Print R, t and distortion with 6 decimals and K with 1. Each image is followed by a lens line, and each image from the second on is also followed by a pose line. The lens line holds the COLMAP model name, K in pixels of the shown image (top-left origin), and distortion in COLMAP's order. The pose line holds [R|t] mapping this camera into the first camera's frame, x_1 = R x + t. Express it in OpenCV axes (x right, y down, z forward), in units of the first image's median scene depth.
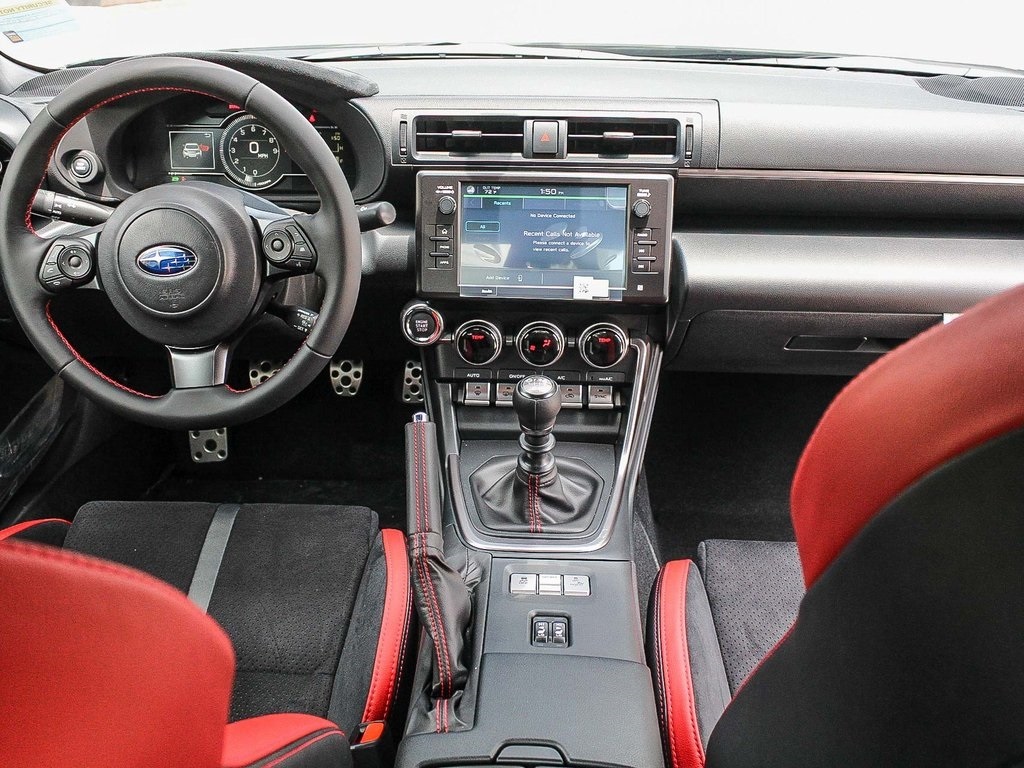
lens RADIAL K [[880.3, 0, 512.0], [0, 880.3, 384.0], [0, 0, 1]] dist [-0.009272, 0.001277]
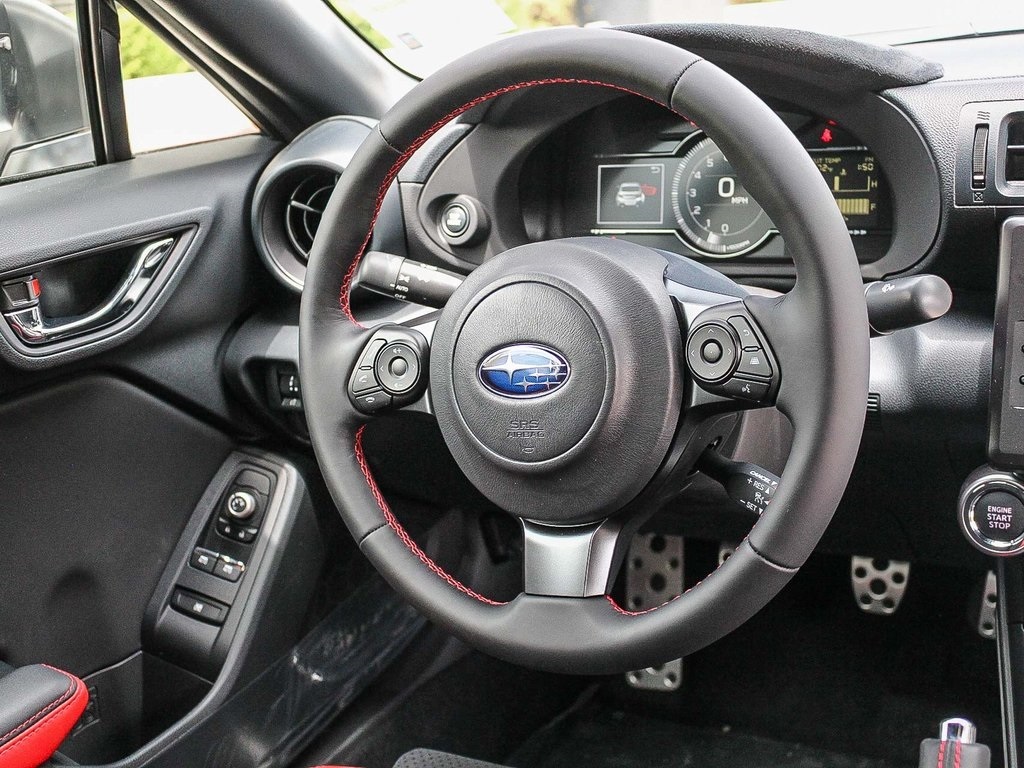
lens RADIAL K [[1303.1, 0, 512.0], [0, 1303.1, 384.0], [0, 0, 1]] dist [-0.021508, -0.011316]
pose [[0.876500, 0.045240, -0.479272, 0.007391], [-0.107690, 0.988771, -0.103613, -0.037713], [0.469202, 0.142430, 0.871529, 0.223529]]
